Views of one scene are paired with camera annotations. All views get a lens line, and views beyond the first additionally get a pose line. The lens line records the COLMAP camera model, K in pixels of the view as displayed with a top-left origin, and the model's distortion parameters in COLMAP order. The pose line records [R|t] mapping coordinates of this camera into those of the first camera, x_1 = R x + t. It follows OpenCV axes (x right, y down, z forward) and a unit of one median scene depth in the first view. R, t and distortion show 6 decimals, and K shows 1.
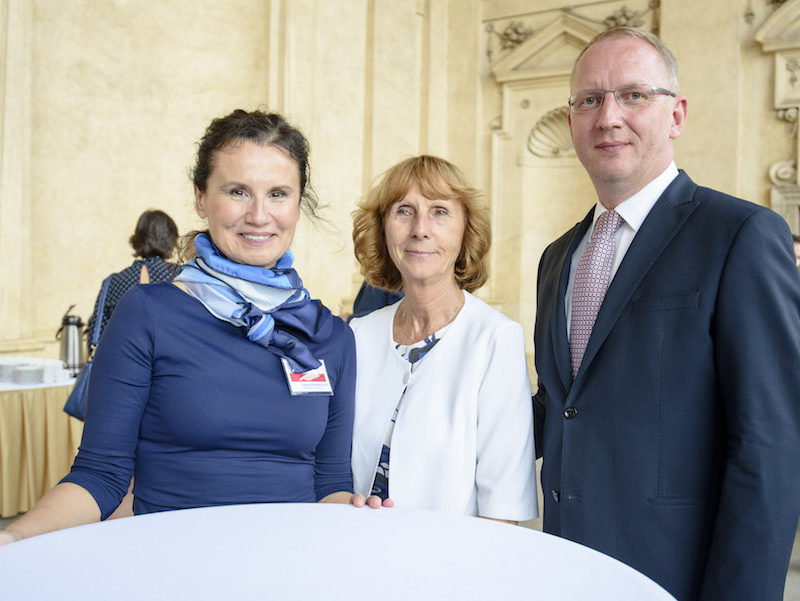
lens RADIAL K [[913.0, 0, 401.2], [0, 913.0, 301.8], [0, 0, 1]] dist [-0.013298, 0.000000]
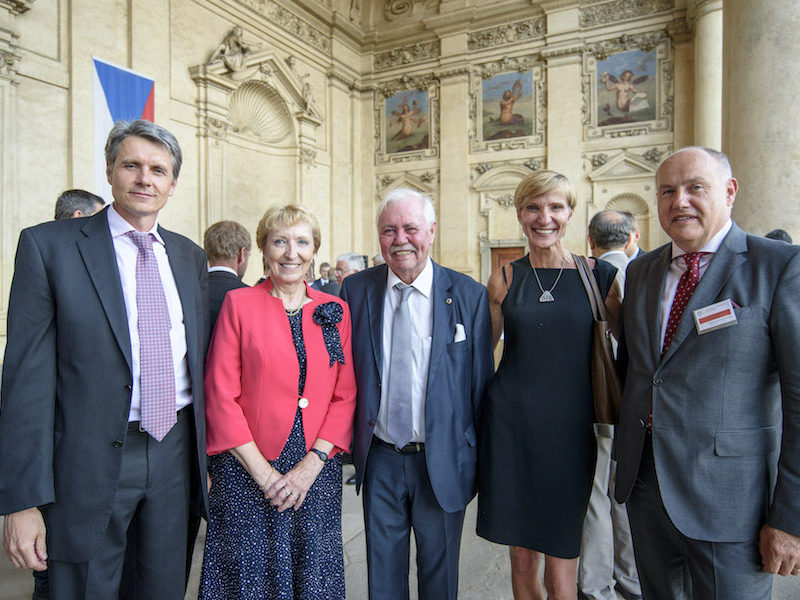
lens RADIAL K [[572.3, 0, 397.7], [0, 572.3, 298.1], [0, 0, 1]] dist [-0.003075, -0.001027]
pose [[0.994952, -0.023089, 0.097660, -0.011863], [0.021126, 0.999554, 0.021083, 0.005321], [-0.098104, -0.018913, 0.994996, -0.675496]]
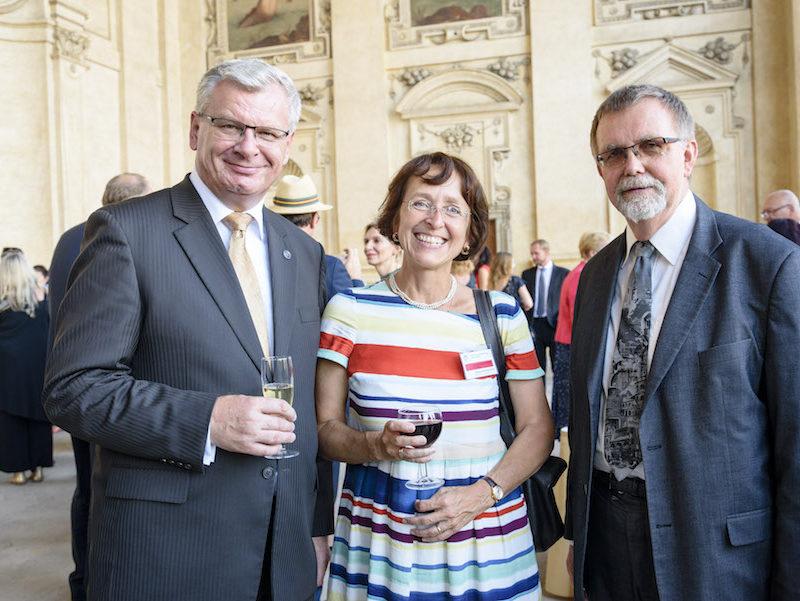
lens RADIAL K [[849.3, 0, 401.2], [0, 849.3, 295.8], [0, 0, 1]] dist [-0.040747, 0.000000]
pose [[0.956543, -0.058835, 0.285595, -0.012425], [0.059267, 0.998217, 0.007137, 0.001377], [-0.285505, 0.010099, 0.958324, -0.304131]]
